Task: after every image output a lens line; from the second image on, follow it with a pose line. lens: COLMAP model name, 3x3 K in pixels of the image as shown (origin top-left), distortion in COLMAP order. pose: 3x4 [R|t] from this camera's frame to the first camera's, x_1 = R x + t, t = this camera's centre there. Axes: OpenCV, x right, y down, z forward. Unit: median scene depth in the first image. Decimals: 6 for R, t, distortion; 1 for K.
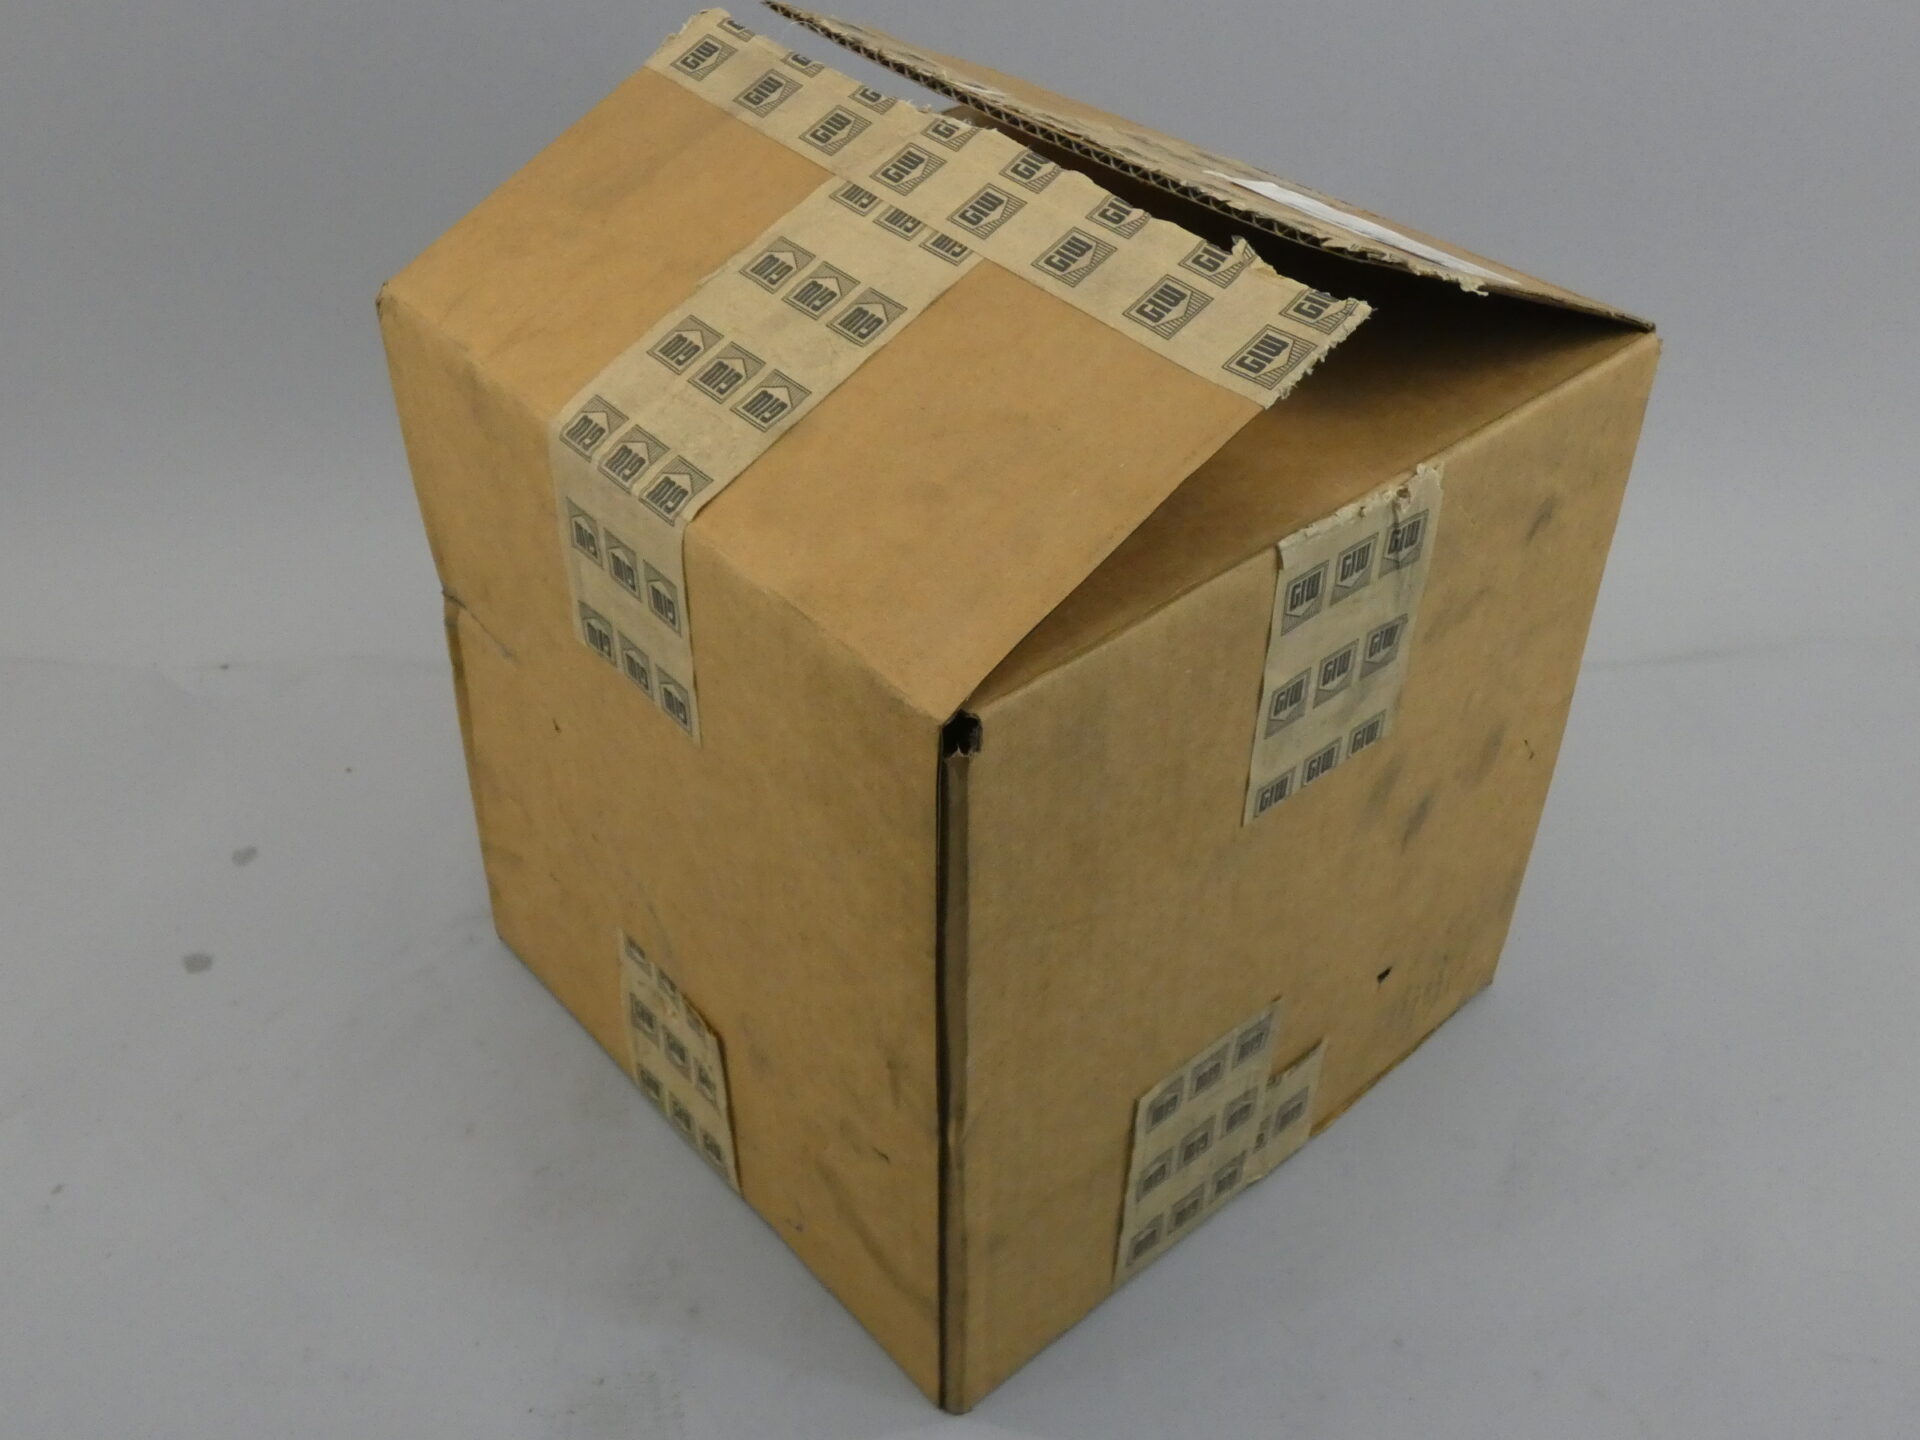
lens RADIAL K [[1775.5, 0, 959.2], [0, 1775.5, 738.2], [0, 0, 1]] dist [0.005504, 0.000000]
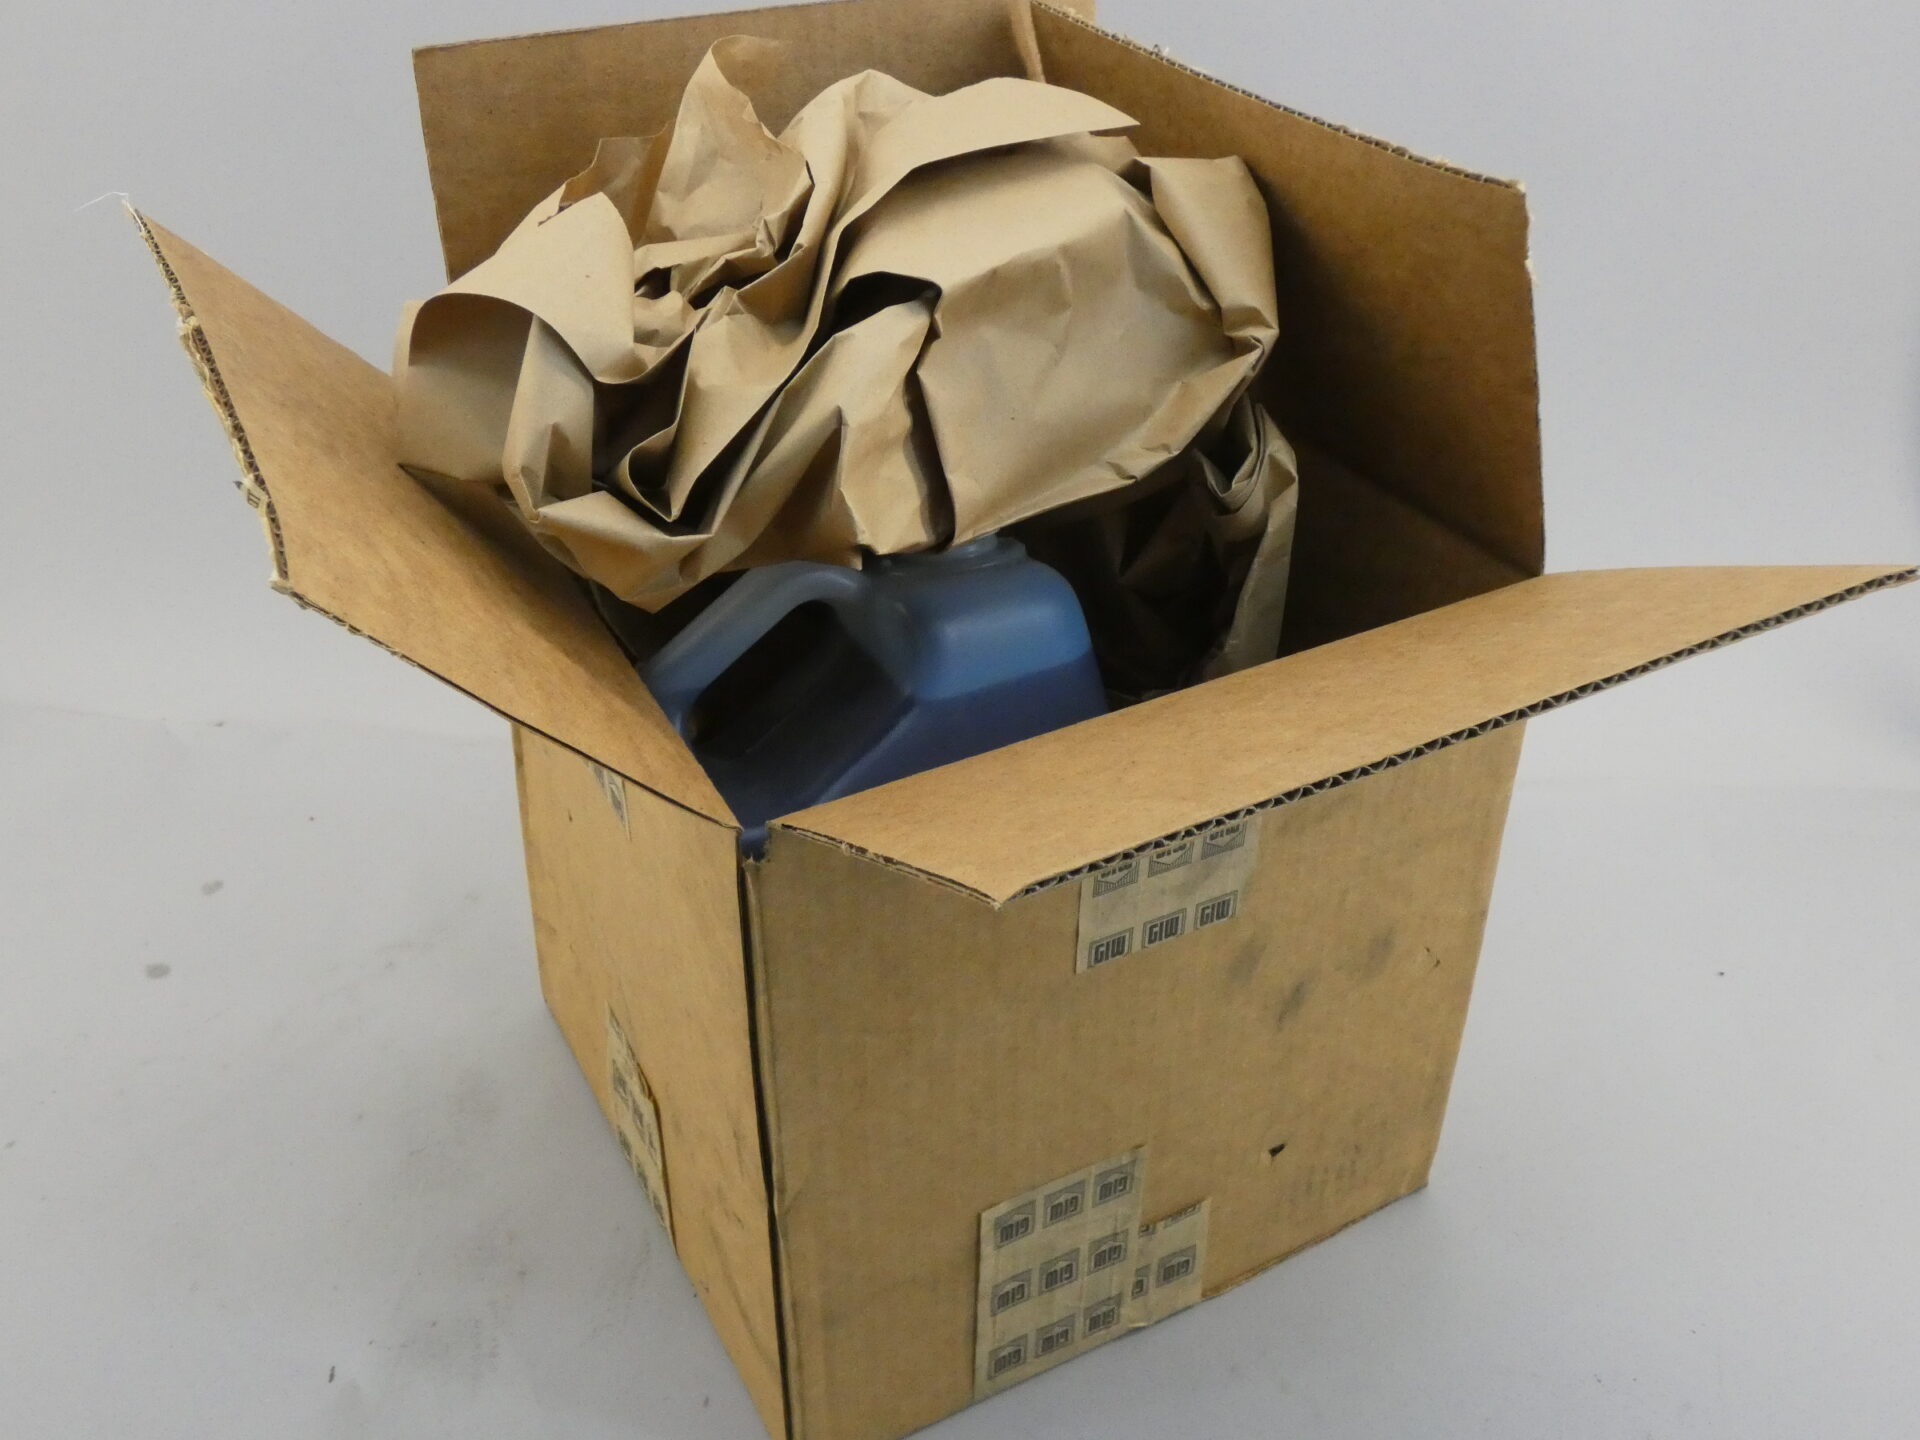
lens RADIAL K [[1775.5, 0, 963.4], [0, 1775.5, 703.8], [0, 0, 1]] dist [0.005504, 0.000000]
pose [[0.976254, 0.116426, -0.182682, 0.237170], [-0.136873, 0.985157, -0.103597, 0.006383], [0.167909, 0.126141, 0.977699, -0.115976]]
